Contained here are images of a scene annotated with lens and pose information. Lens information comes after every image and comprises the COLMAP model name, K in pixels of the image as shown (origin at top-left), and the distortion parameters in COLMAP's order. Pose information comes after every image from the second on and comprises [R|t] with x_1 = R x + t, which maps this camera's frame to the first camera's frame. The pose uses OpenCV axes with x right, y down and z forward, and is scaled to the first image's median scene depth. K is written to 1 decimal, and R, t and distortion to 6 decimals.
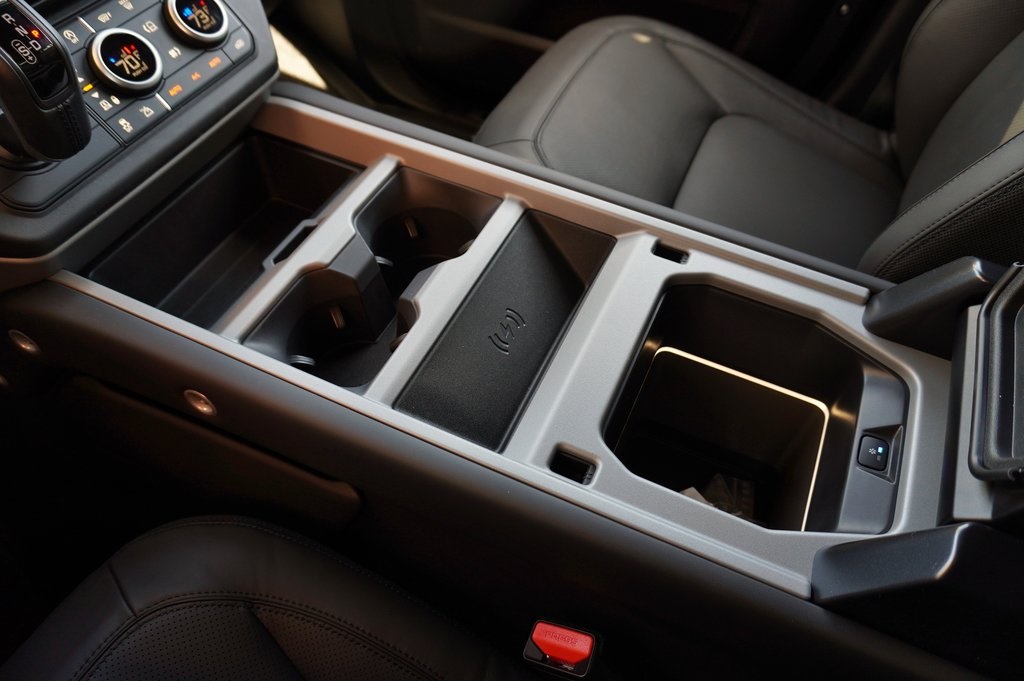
lens RADIAL K [[685.0, 0, 513.9], [0, 685.0, 341.2], [0, 0, 1]] dist [-0.019380, 0.009355]
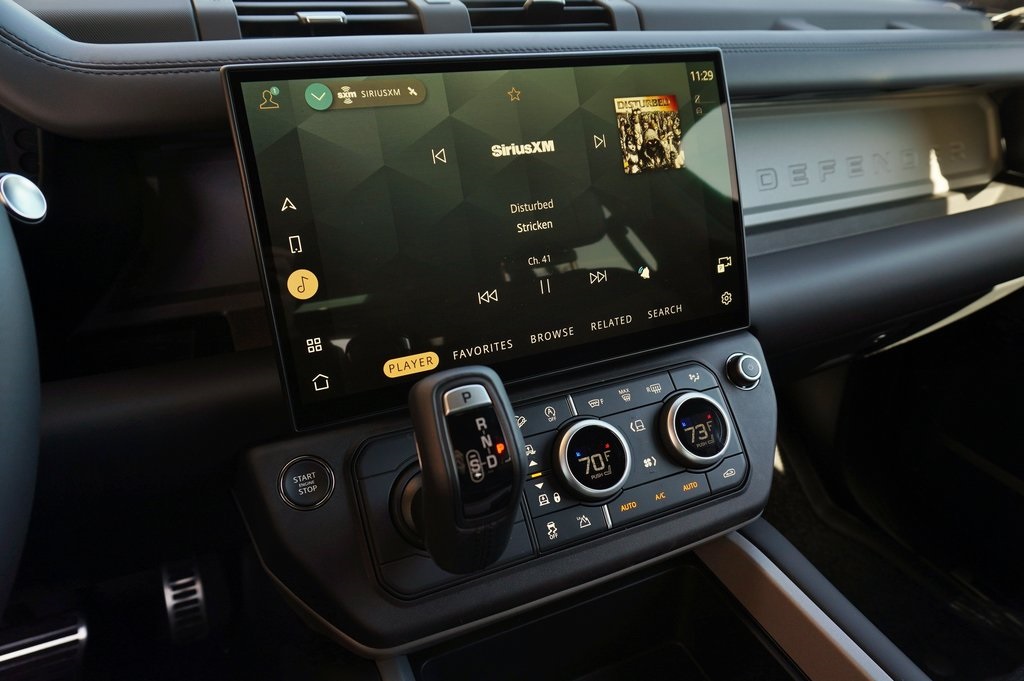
lens RADIAL K [[685.0, 0, 507.4], [0, 685.0, 340.0], [0, 0, 1]] dist [-0.019380, 0.009355]
pose [[0.758633, 0.294465, -0.581177, -0.216073], [-0.510288, 0.823159, -0.249029, -0.273650], [0.405071, 0.485489, 0.774737, 0.263054]]
